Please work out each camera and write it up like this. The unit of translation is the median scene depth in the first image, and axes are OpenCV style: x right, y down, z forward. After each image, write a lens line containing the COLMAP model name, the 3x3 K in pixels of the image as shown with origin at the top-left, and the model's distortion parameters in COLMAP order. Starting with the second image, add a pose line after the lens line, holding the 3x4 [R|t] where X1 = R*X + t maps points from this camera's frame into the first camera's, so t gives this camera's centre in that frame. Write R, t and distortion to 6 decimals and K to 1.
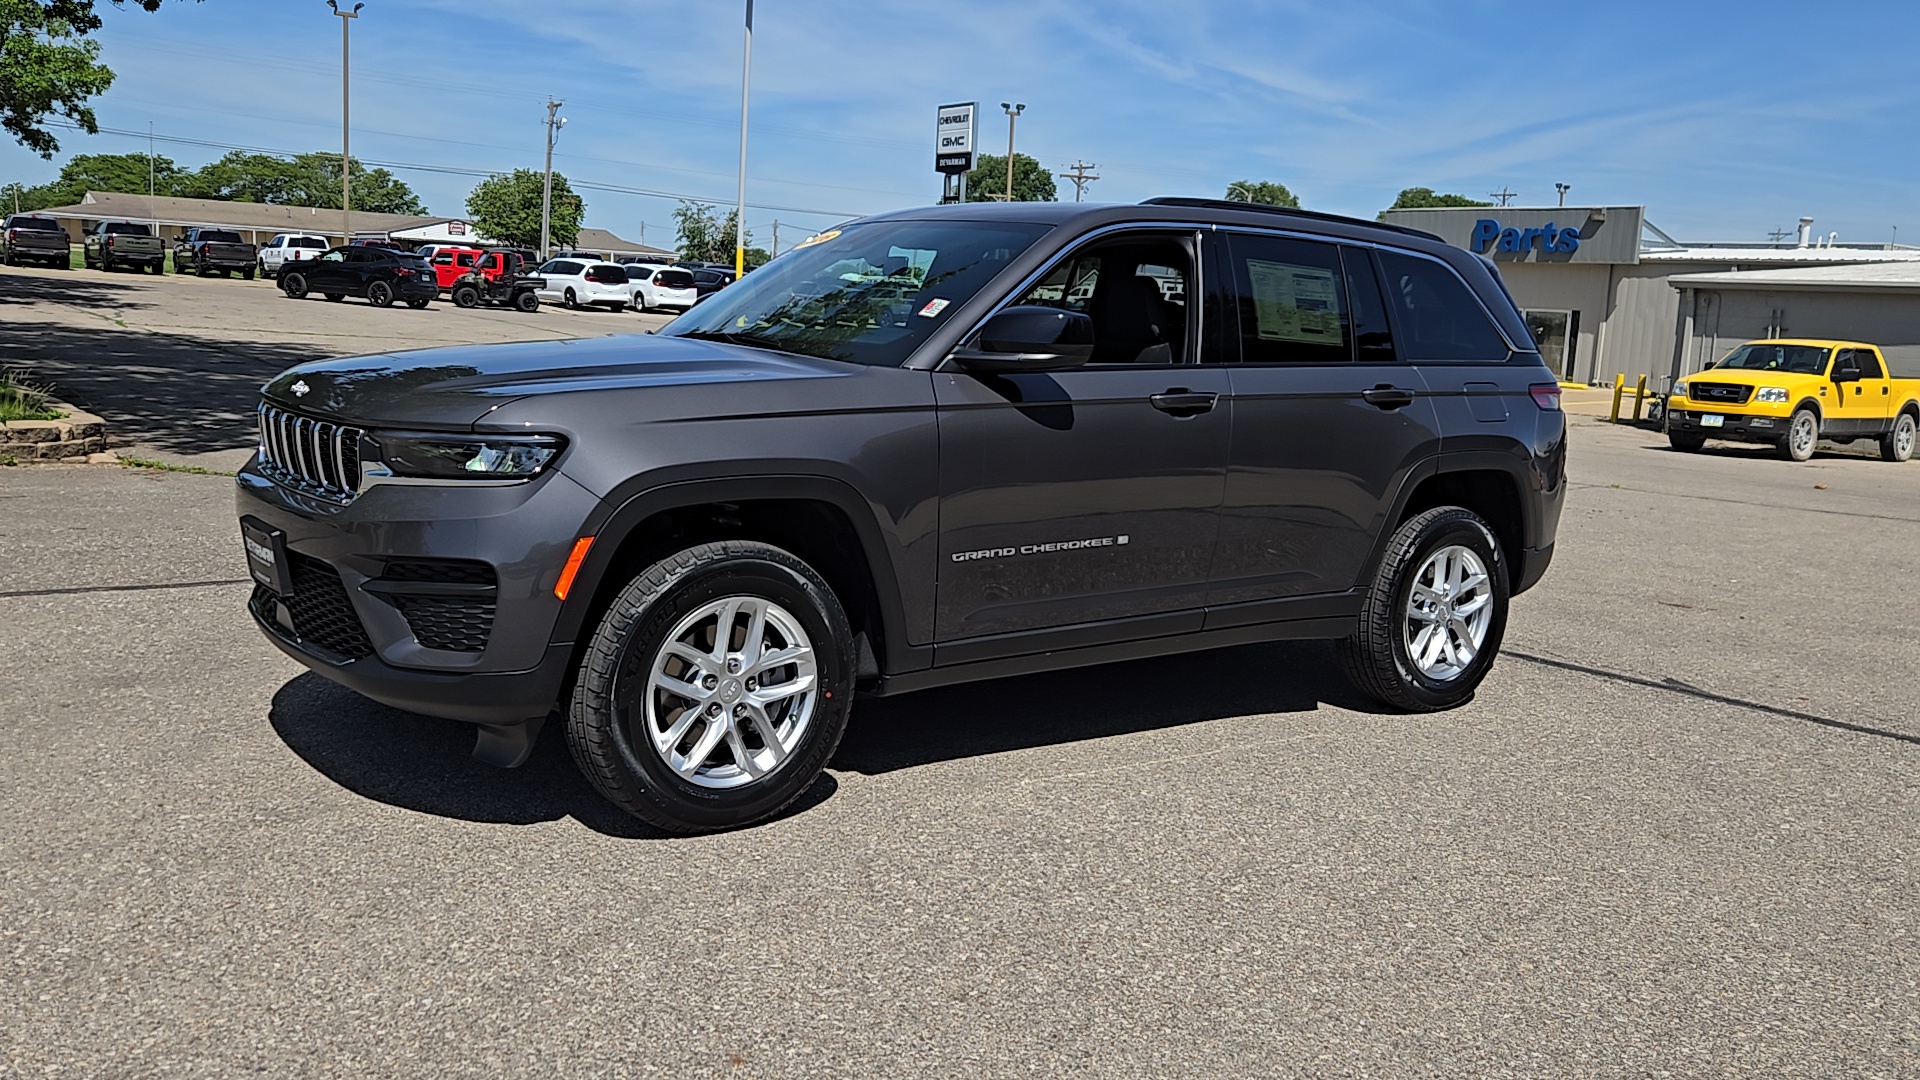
lens RADIAL K [[1573.1, 0, 956.8], [0, 1573.1, 534.9], [0, 0, 1]] dist [0.010795, -0.008802]
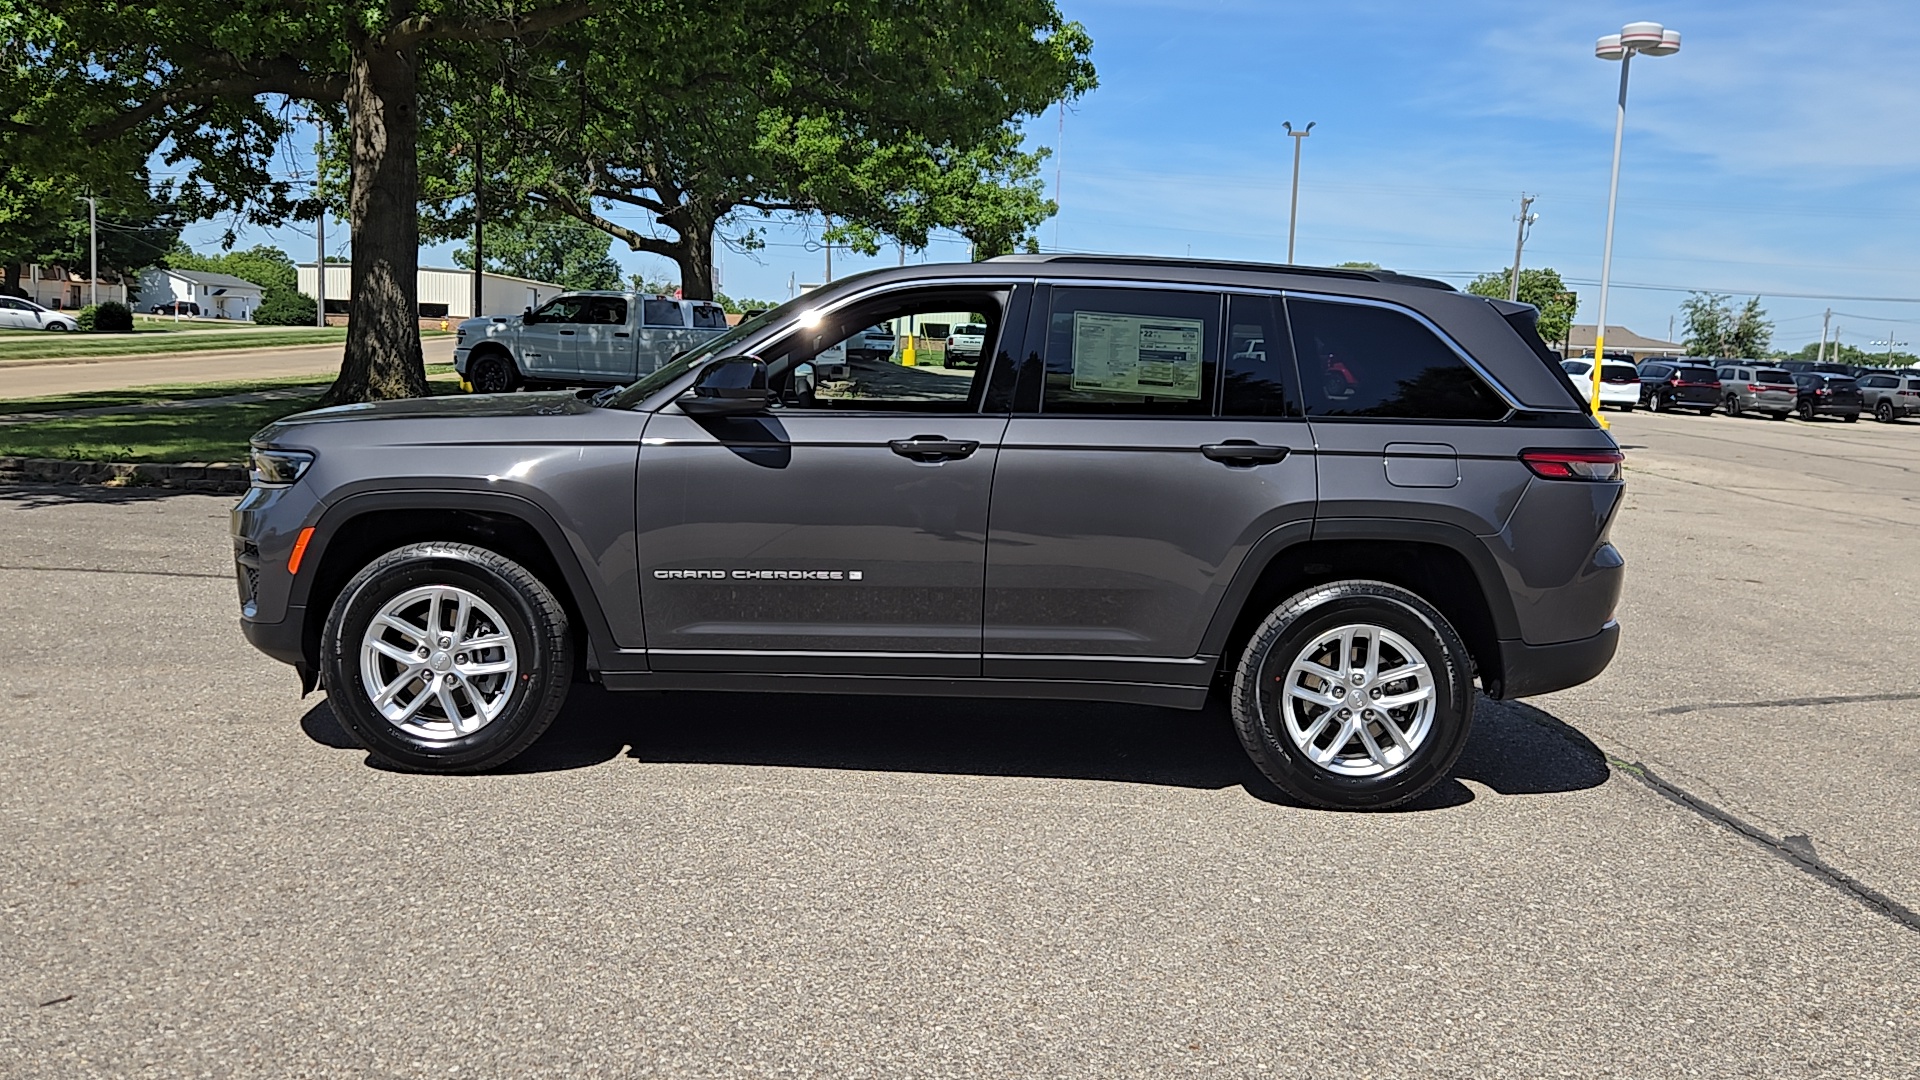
lens RADIAL K [[1573.1, 0, 958.9], [0, 1573.1, 537.1], [0, 0, 1]] dist [0.010795, -0.008802]
pose [[0.814426, 0.045606, -0.578473, 0.728346], [-0.081142, 0.996063, -0.035711, 0.009026], [0.574567, 0.076022, 0.814920, 0.161892]]
